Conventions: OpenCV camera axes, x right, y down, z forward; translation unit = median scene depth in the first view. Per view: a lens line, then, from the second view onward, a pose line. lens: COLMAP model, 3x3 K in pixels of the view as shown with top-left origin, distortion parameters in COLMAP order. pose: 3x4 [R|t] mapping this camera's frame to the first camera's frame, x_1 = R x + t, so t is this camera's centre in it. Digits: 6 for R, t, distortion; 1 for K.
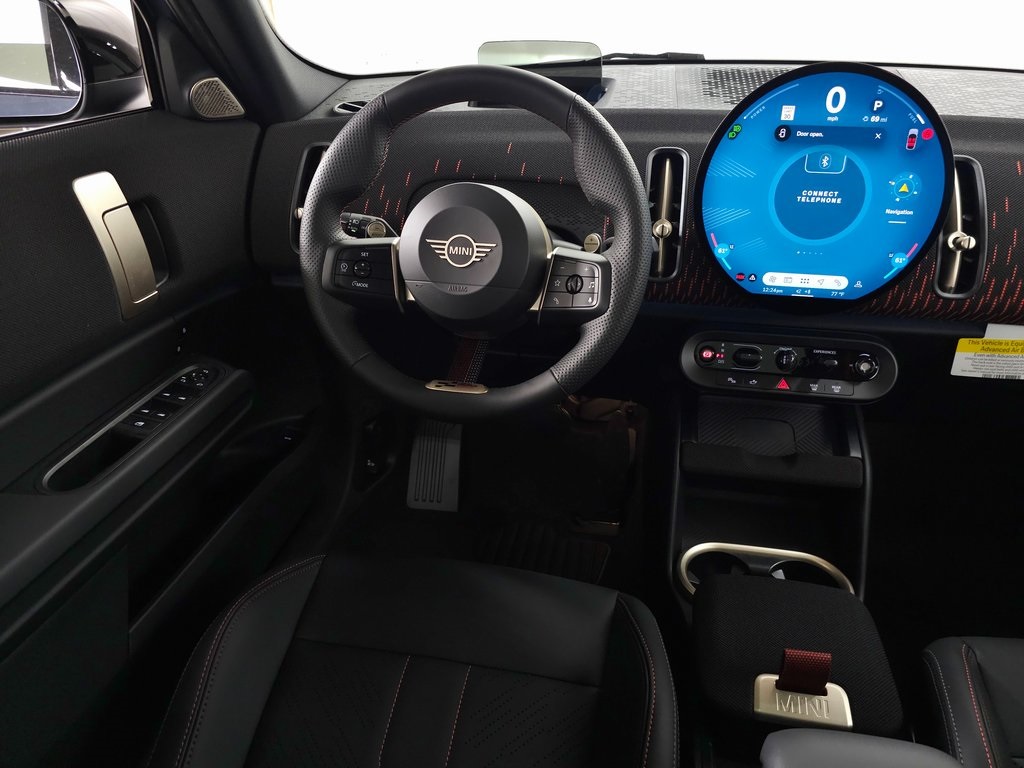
lens RADIAL K [[694.7, 0, 525.7], [0, 694.7, 380.7], [0, 0, 1]] dist [0.050728, -0.058068]
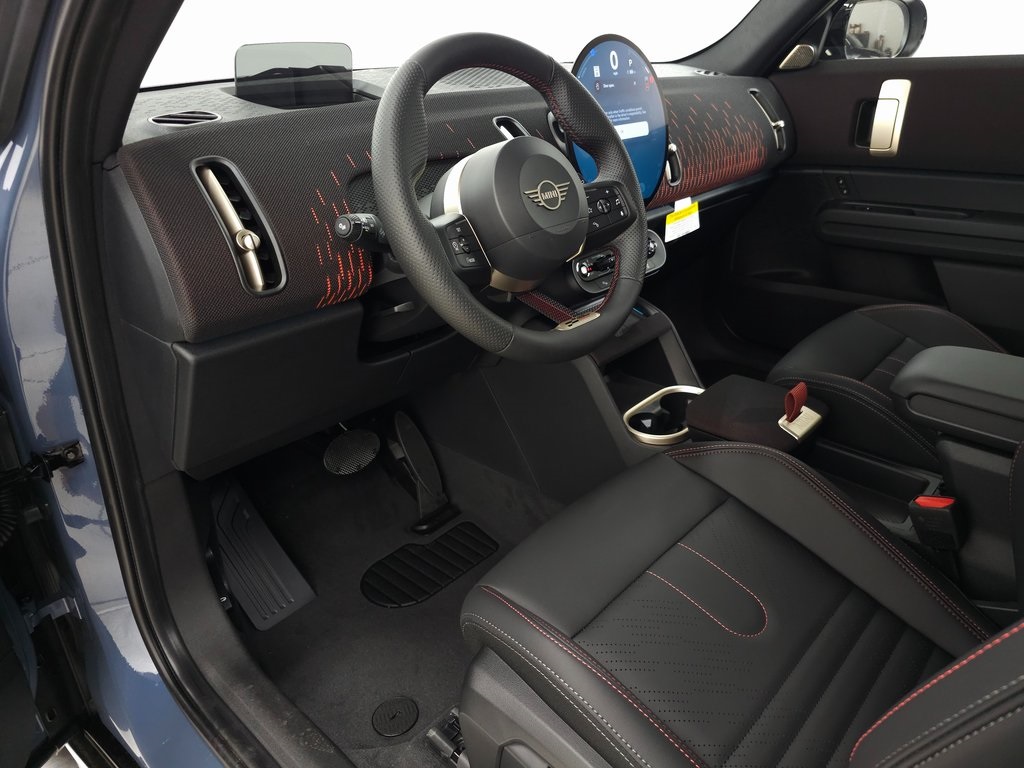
lens RADIAL K [[709.9, 0, 510.2], [0, 709.9, 379.1], [0, 0, 1]] dist [0.048019, -0.048834]
pose [[0.547696, -0.365003, 0.752862, -0.937157], [0.438383, 0.891612, 0.113353, -0.073237], [-0.712635, 0.267959, 0.648343, 0.352434]]
